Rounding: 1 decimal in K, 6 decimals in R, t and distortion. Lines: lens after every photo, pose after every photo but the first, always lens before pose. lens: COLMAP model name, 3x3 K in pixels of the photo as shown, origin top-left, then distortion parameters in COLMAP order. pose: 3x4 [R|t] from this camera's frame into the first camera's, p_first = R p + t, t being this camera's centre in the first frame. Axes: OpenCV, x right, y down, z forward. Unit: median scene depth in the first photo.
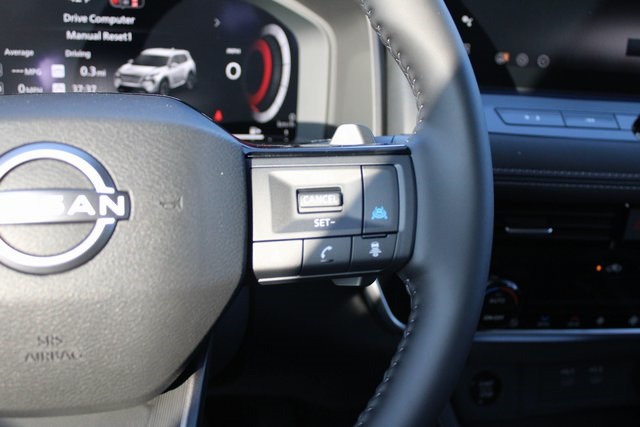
lens RADIAL K [[718.0, 0, 320.0], [0, 718.0, 213.5], [0, 0, 1]] dist [-0.062268, 0.021160]
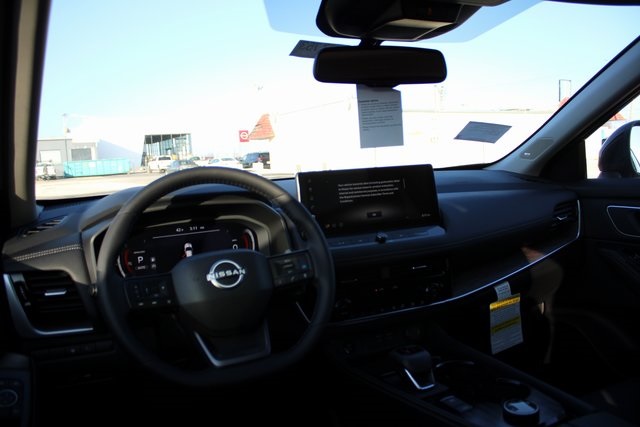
lens RADIAL K [[600.7, 0, 320.0], [0, 600.7, 213.5], [0, 0, 1]] dist [-0.008312, -0.001873]
pose [[0.962503, -0.154856, 0.222729, -0.321704], [0.212400, 0.940941, -0.263659, 0.378926], [-0.168746, 0.301080, 0.938550, -1.342185]]
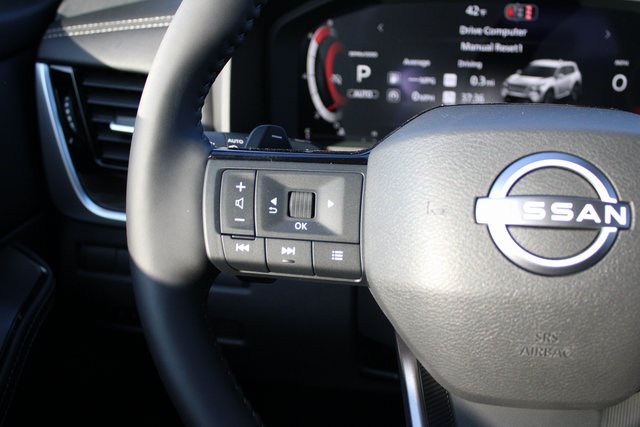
lens RADIAL K [[718.0, 0, 320.0], [0, 718.0, 213.5], [0, 0, 1]] dist [-0.062268, 0.021160]
pose [[0.949038, 0.063149, -0.308771, -0.212918], [-0.064871, 0.997883, 0.004699, 0.005438], [0.308414, 0.015570, 0.951125, -0.070546]]
